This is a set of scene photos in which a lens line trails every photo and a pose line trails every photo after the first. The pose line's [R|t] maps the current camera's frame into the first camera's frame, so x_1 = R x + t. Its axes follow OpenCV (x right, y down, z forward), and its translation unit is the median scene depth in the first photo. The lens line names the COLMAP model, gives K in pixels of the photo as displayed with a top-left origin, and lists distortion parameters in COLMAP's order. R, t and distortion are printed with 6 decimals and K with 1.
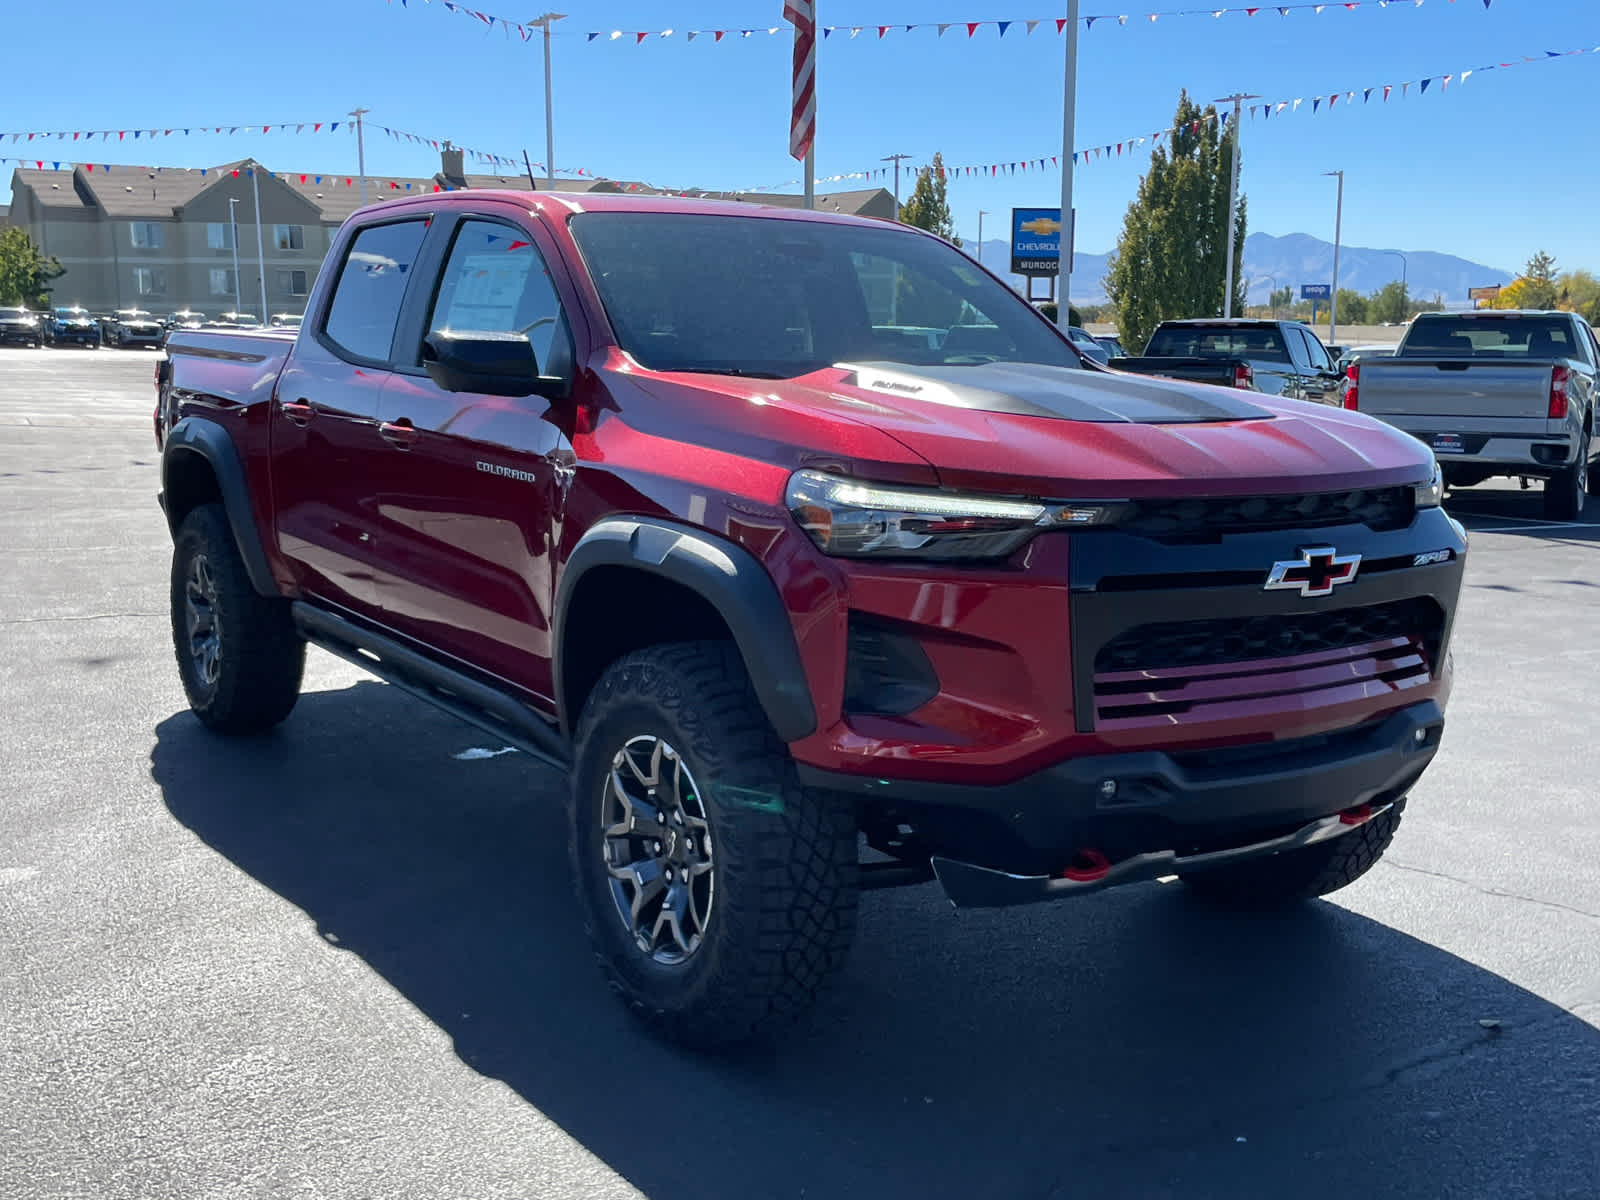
lens RADIAL K [[1716.5, 0, 824.0], [0, 1716.5, 597.5], [0, 0, 1]] dist [0.119585, -0.195558]
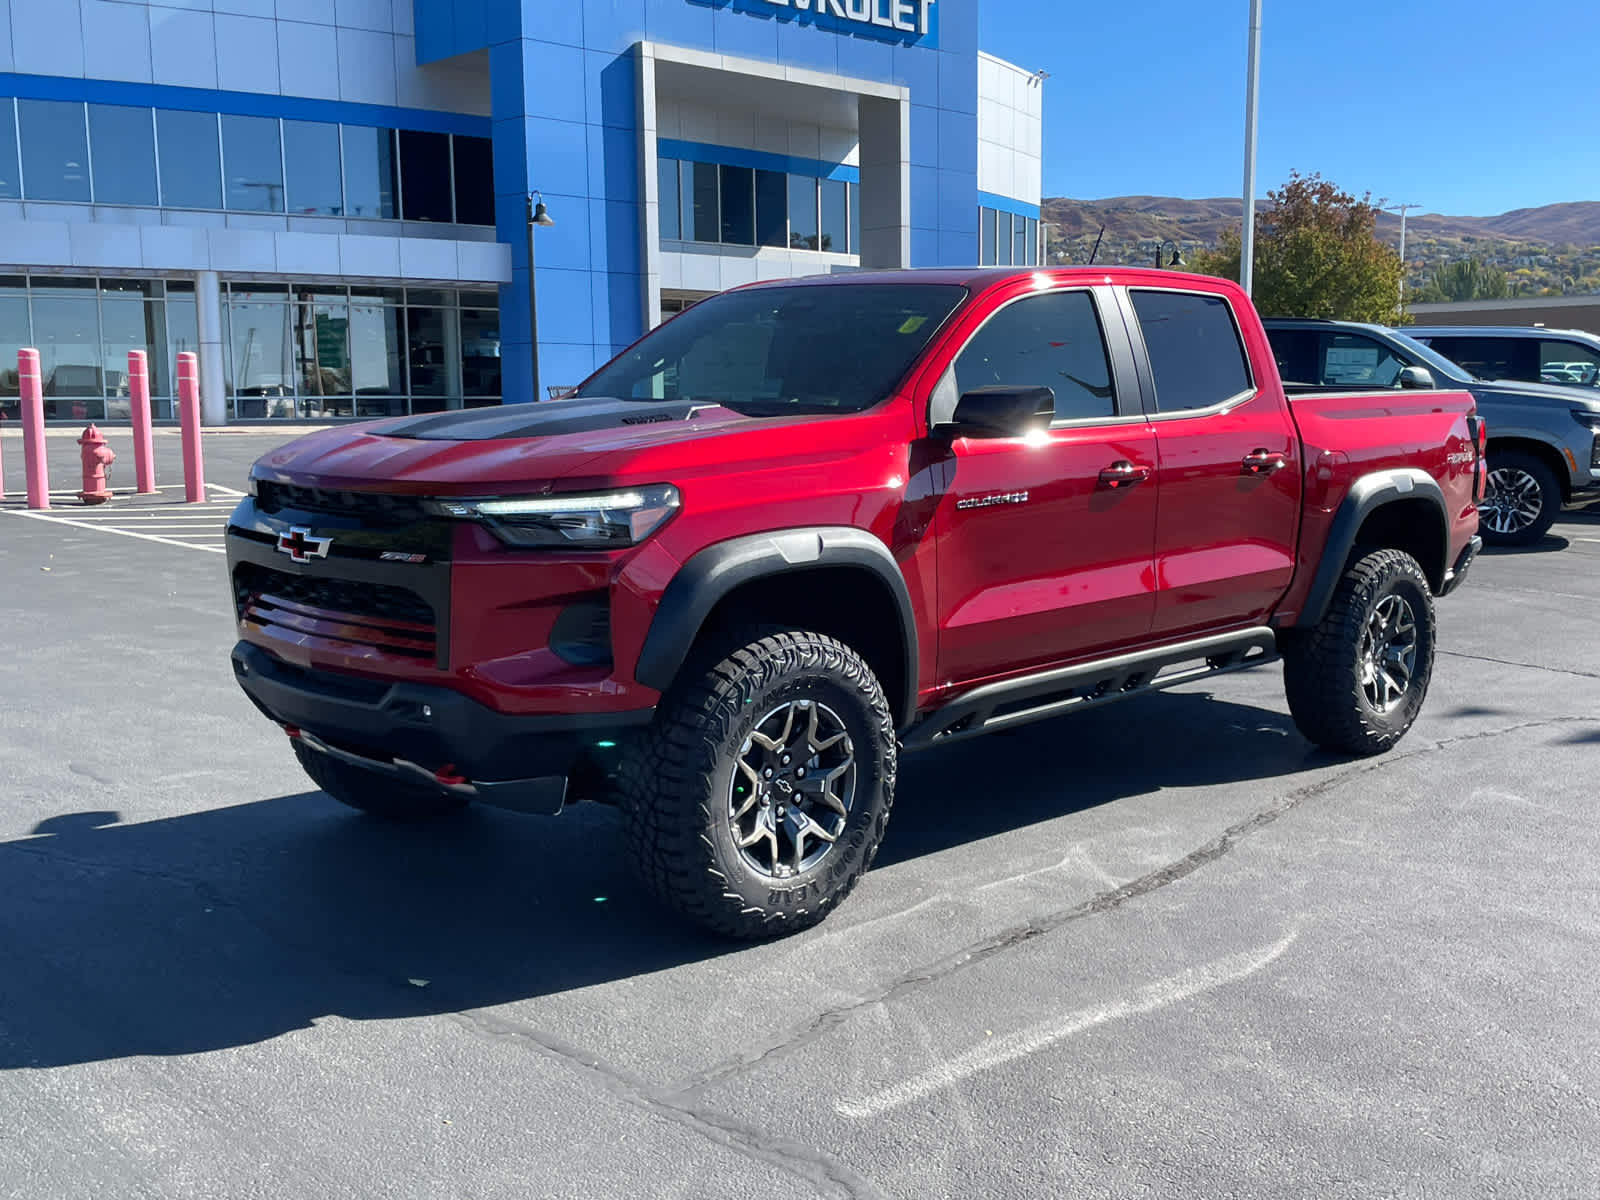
lens RADIAL K [[1716.5, 0, 824.0], [0, 1716.5, 597.5], [0, 0, 1]] dist [0.119585, -0.195558]
pose [[0.194583, 0.113456, -0.974302, 1.298086], [-0.154582, 0.984423, 0.083762, -0.115936], [0.968629, 0.134311, 0.209090, 0.858617]]
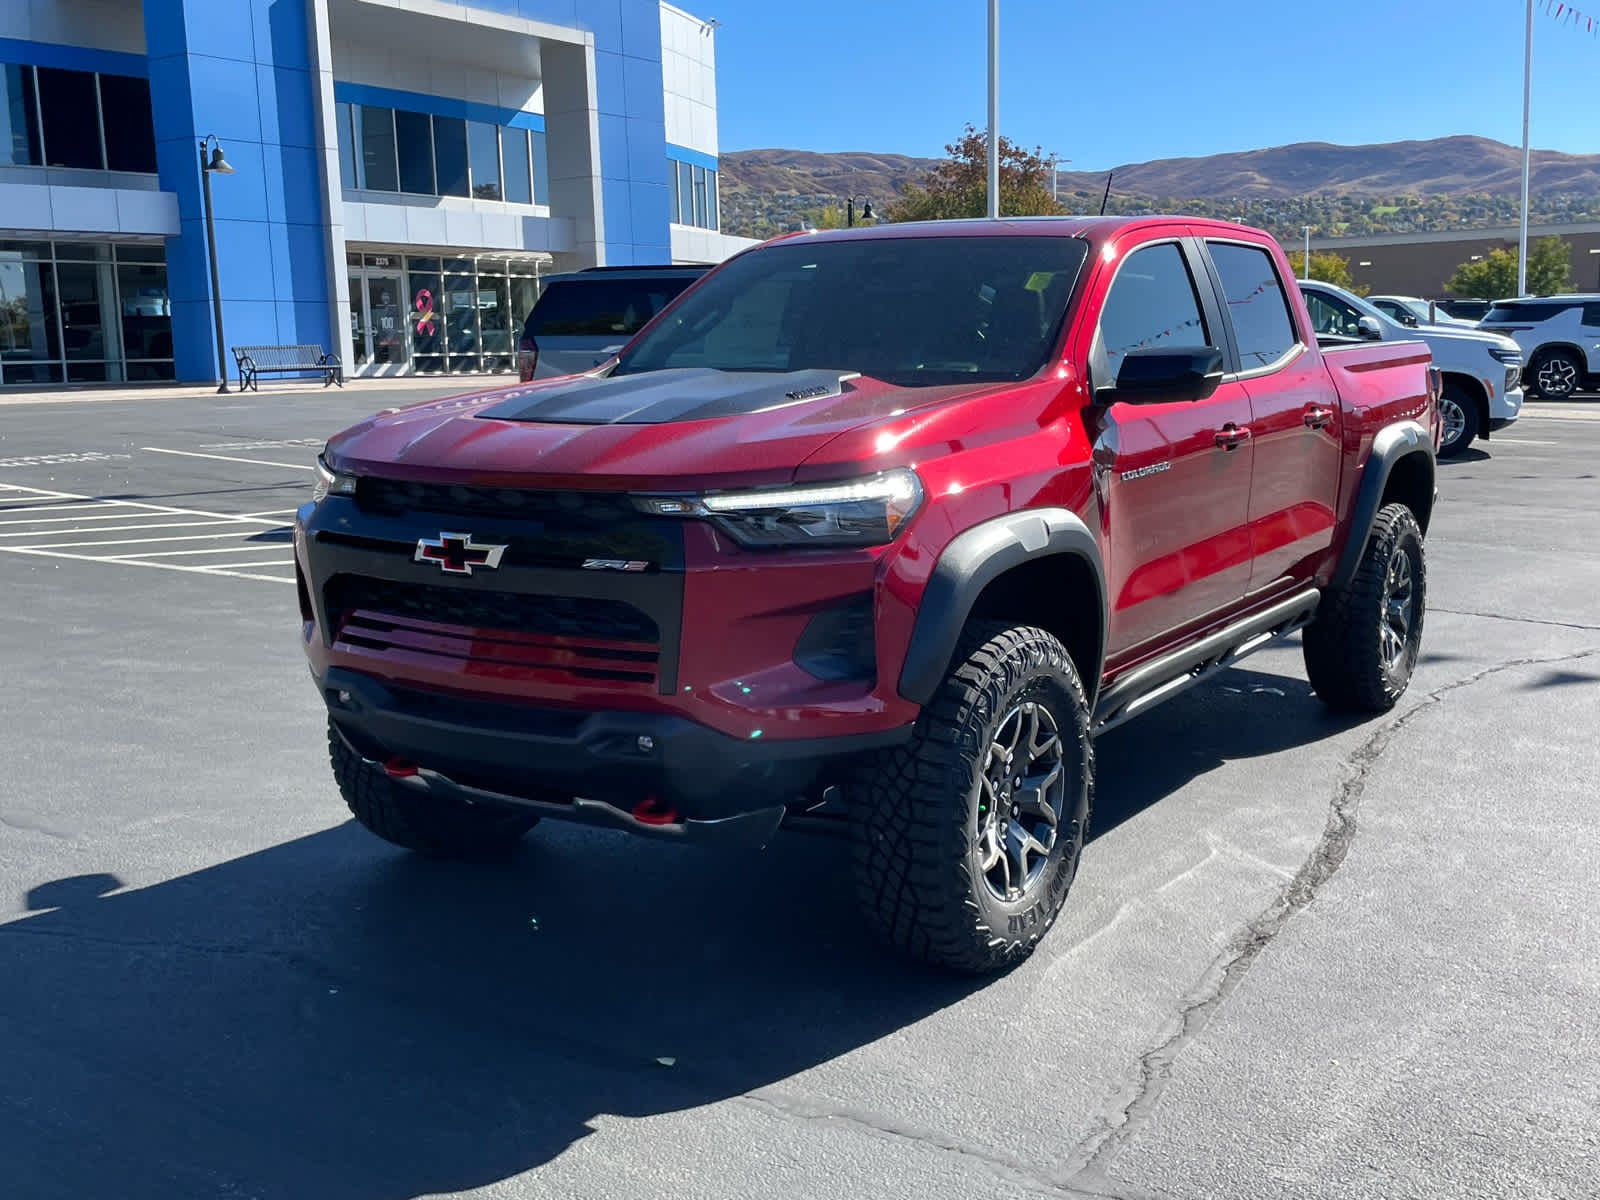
lens RADIAL K [[1716.5, 0, 824.0], [0, 1716.5, 597.5], [0, 0, 1]] dist [0.119585, -0.195558]
pose [[0.389602, 0.125365, -0.912411, 1.090702], [-0.127437, 0.988500, 0.081404, -0.084023], [0.912124, 0.084560, 0.401098, 0.588741]]
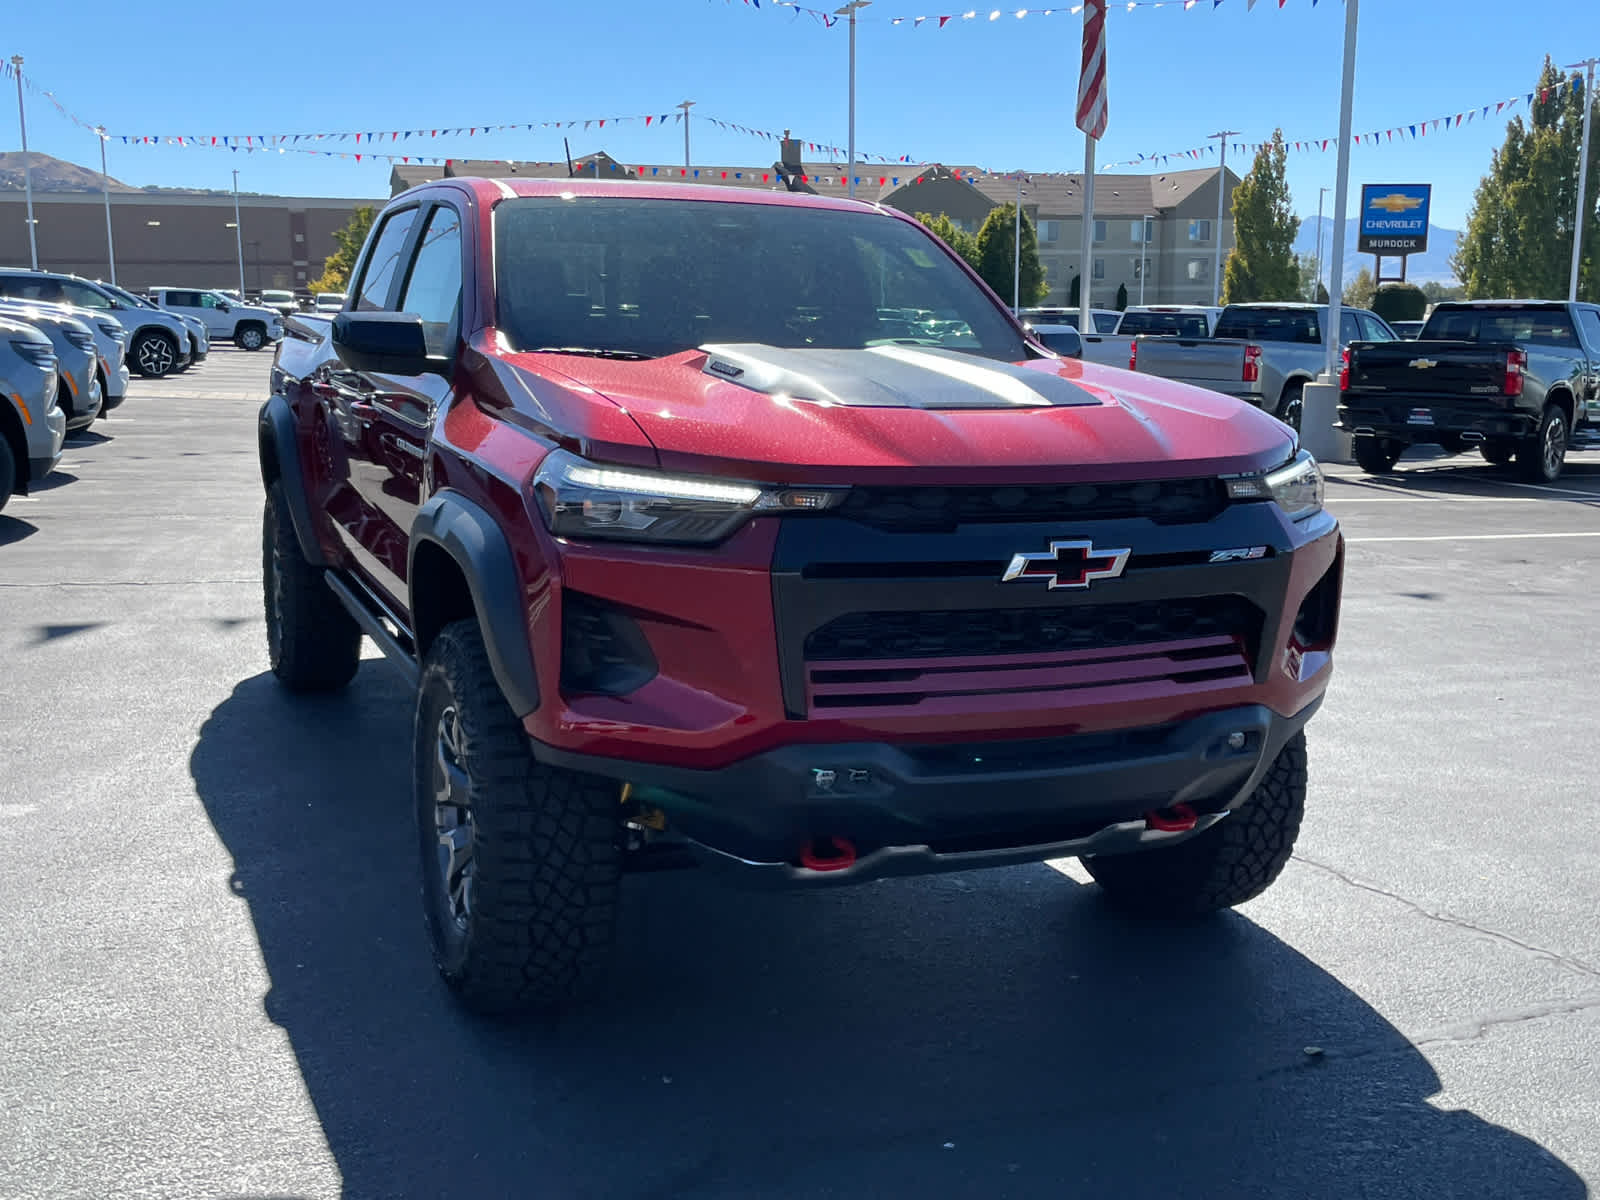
lens RADIAL K [[1716.5, 0, 824.0], [0, 1716.5, 597.5], [0, 0, 1]] dist [0.119585, -0.195558]
pose [[0.980867, 0.031776, -0.192068, 0.257283], [-0.030077, 0.999478, 0.011756, -0.003025], [0.192342, -0.005755, 0.981311, 0.025601]]
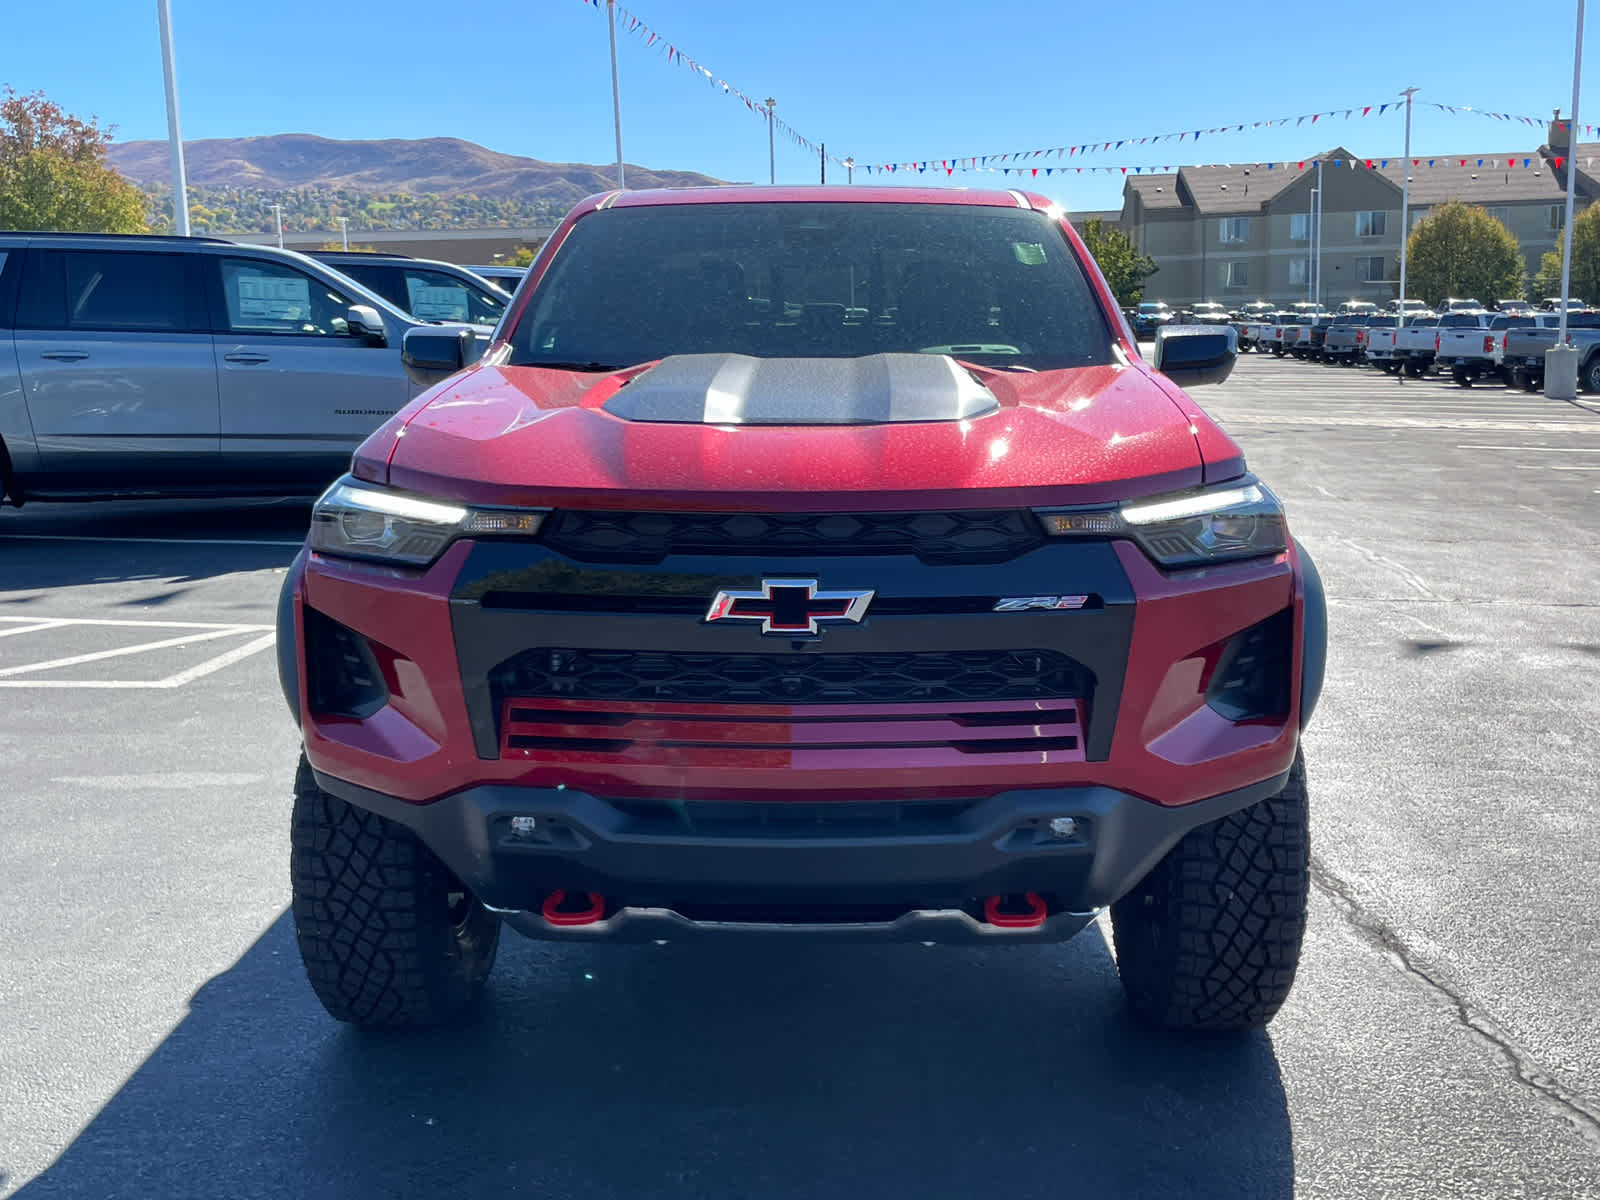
lens RADIAL K [[1716.5, 0, 824.0], [0, 1716.5, 597.5], [0, 0, 1]] dist [0.119585, -0.195558]
pose [[0.814984, 0.074864, -0.574627, 0.594778], [-0.070749, 0.997056, 0.029557, -0.034495], [0.575149, 0.016566, 0.817881, 0.253626]]
